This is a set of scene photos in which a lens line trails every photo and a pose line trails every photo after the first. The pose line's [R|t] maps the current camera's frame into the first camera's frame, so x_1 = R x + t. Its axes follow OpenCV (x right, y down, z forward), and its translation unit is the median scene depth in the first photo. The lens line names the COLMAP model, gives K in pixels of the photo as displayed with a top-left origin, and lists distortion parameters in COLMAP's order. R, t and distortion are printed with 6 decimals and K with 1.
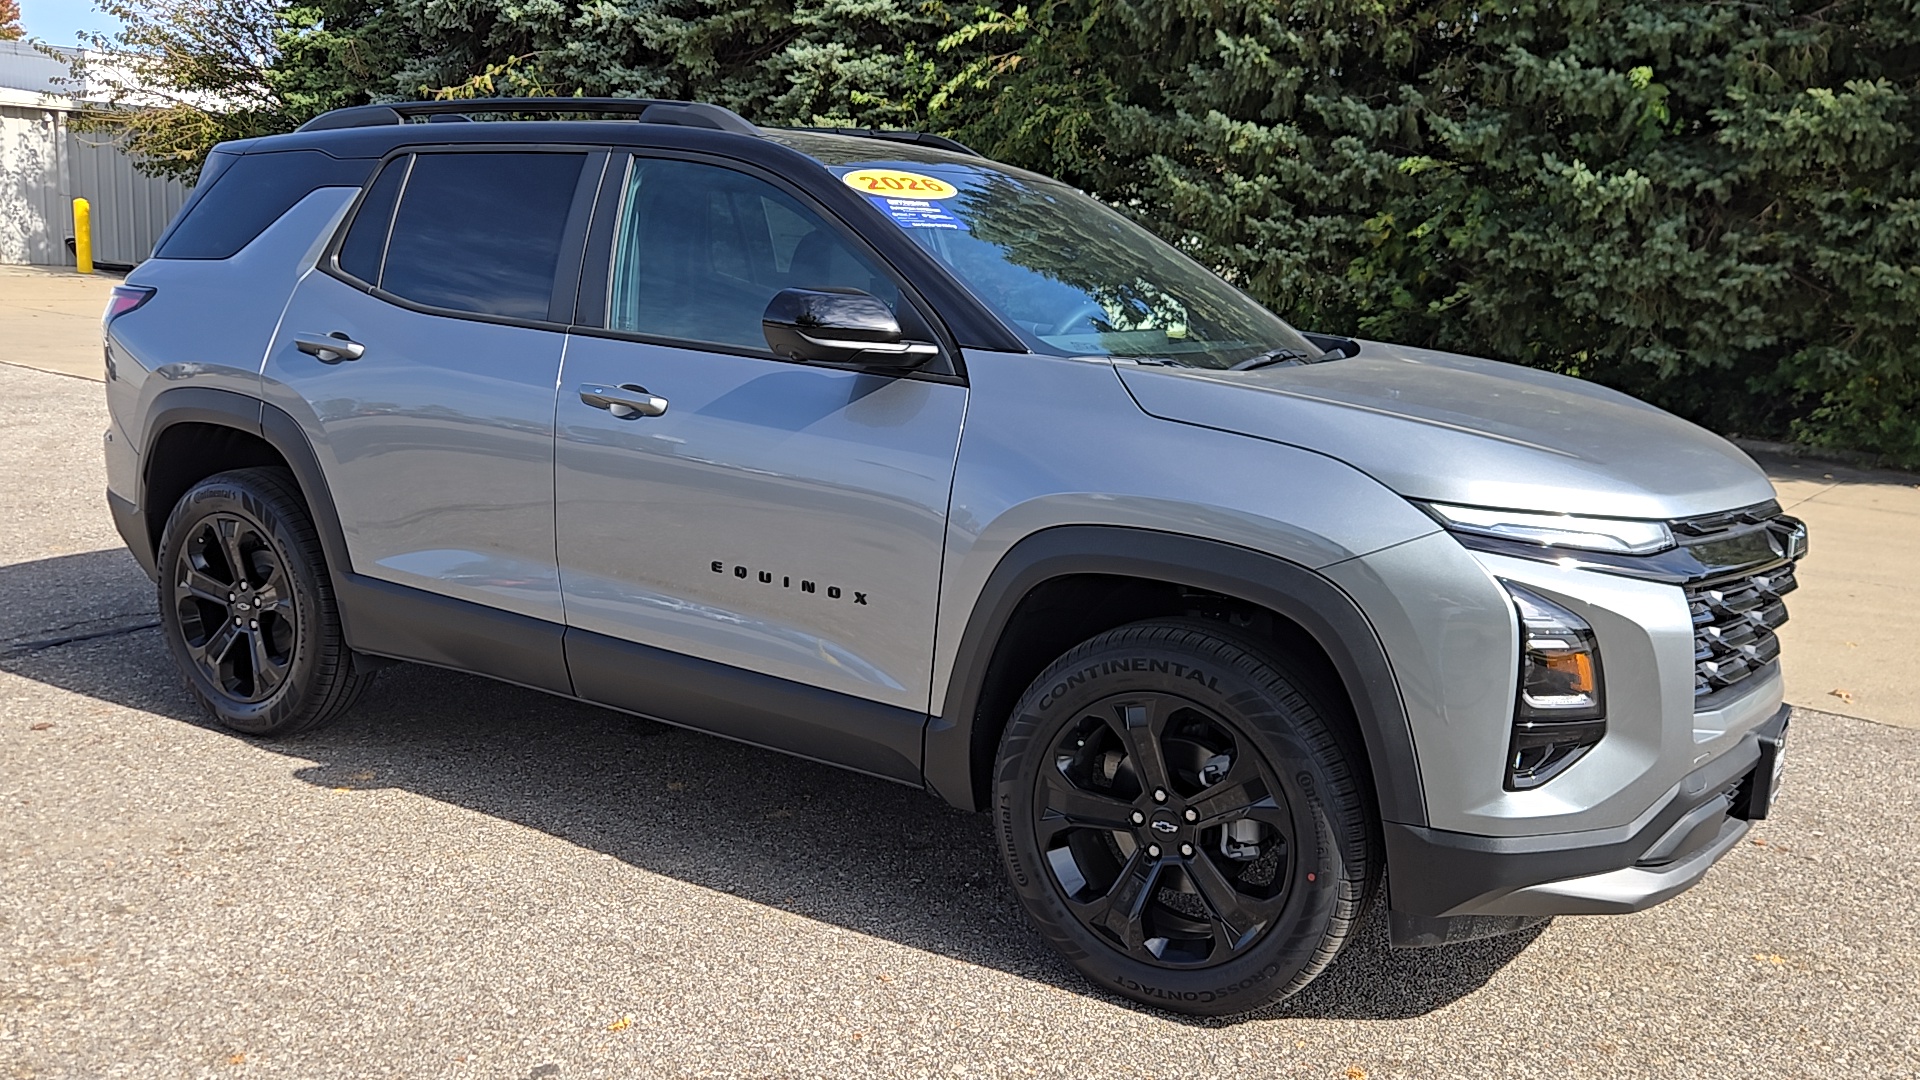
lens RADIAL K [[1590.2, 0, 967.7], [0, 1590.2, 537.9], [0, 0, 1]] dist [0.013693, -0.008444]
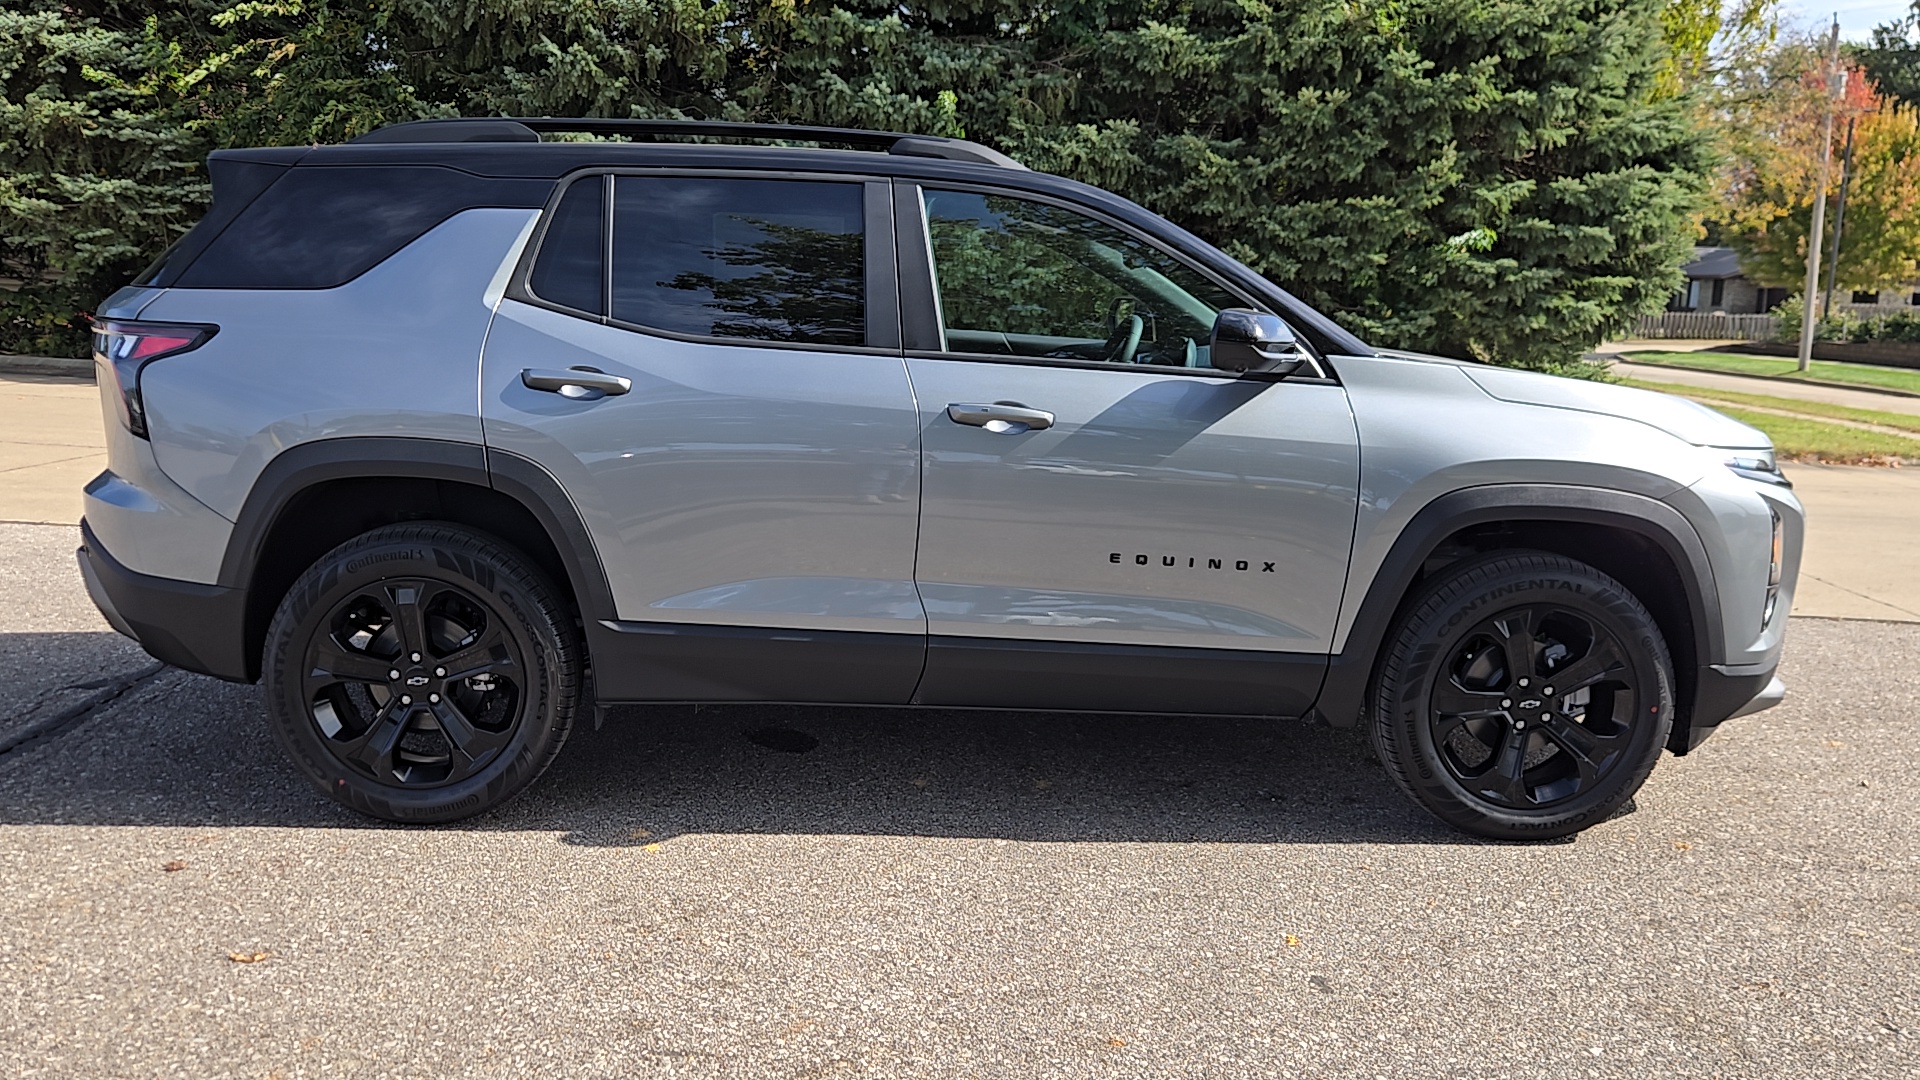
lens RADIAL K [[1595.0, 0, 960.9], [0, 1595.0, 528.5], [0, 0, 1]] dist [0.008813, 0.002891]
pose [[0.829014, -0.097521, 0.550659, -0.241758], [0.099675, 0.994678, 0.026095, -0.011925], [-0.550273, 0.033254, 0.834323, 0.032291]]
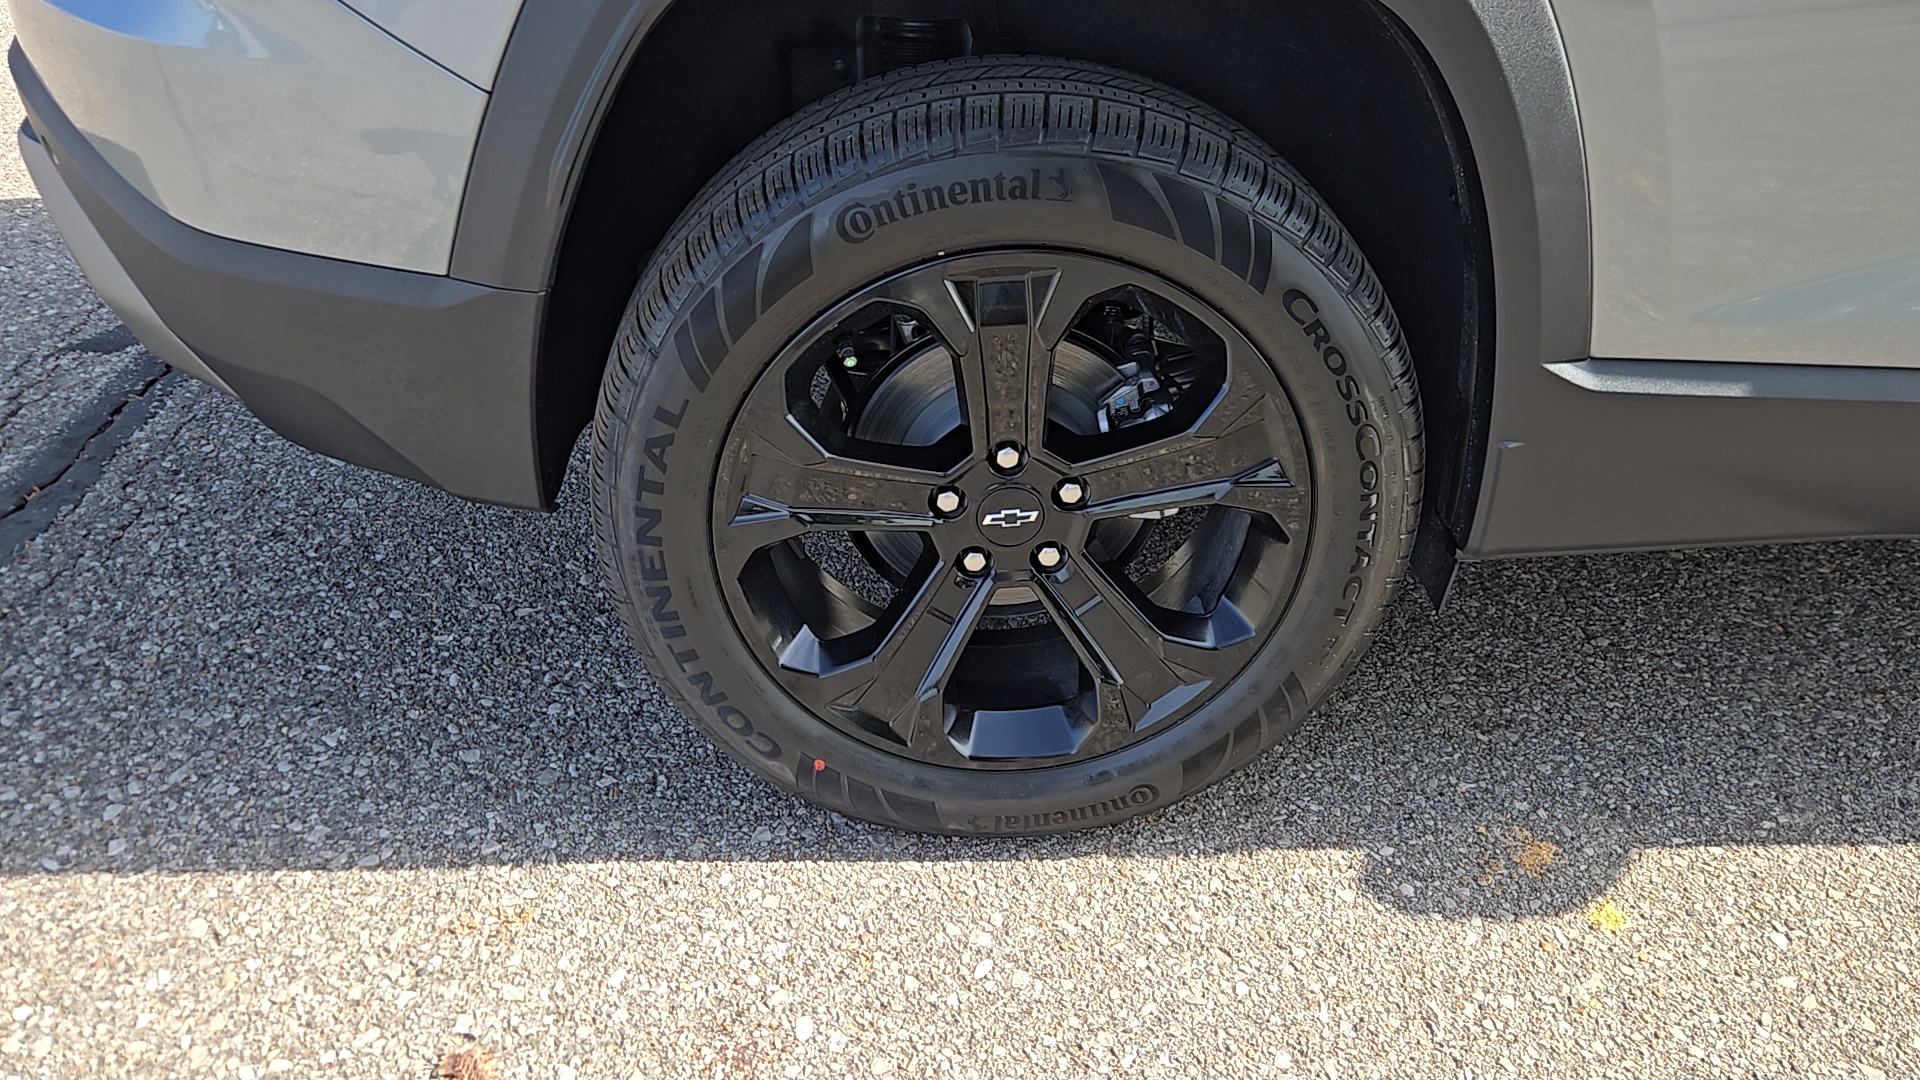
lens RADIAL K [[1610.7, 0, 953.6], [0, 1610.7, 539.3], [0, 0, 1]] dist [0.002579, 0.005747]
pose [[0.836357, -0.293747, 0.462839, -0.218060], [0.106835, 0.915464, 0.387959, -0.028518], [-0.537674, -0.275024, 0.797037, 0.262052]]
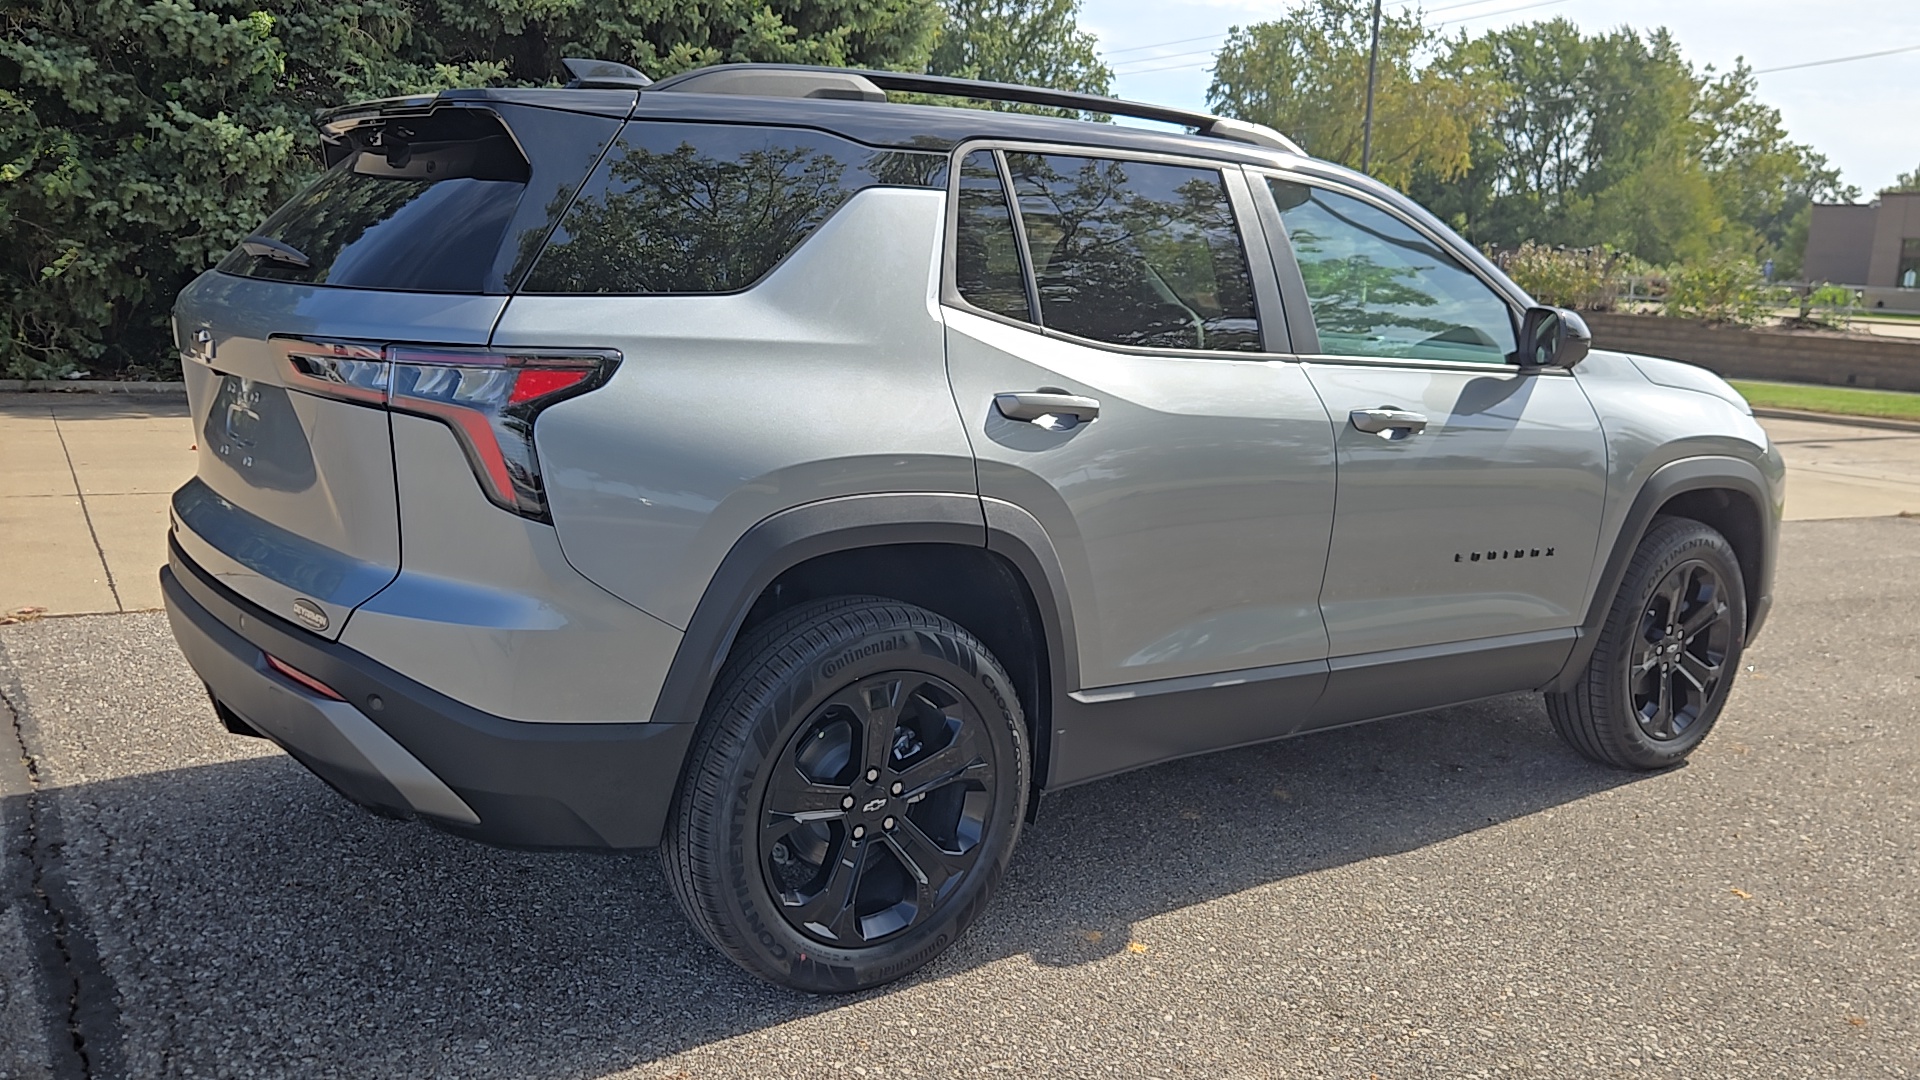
lens RADIAL K [[1590.2, 0, 967.7], [0, 1590.2, 537.9], [0, 0, 1]] dist [0.013693, -0.008444]
pose [[0.380068, -0.176630, 0.907937, -0.365239], [0.137625, 0.981470, 0.133325, -0.054020], [-0.914663, 0.074283, 0.397334, 0.241672]]
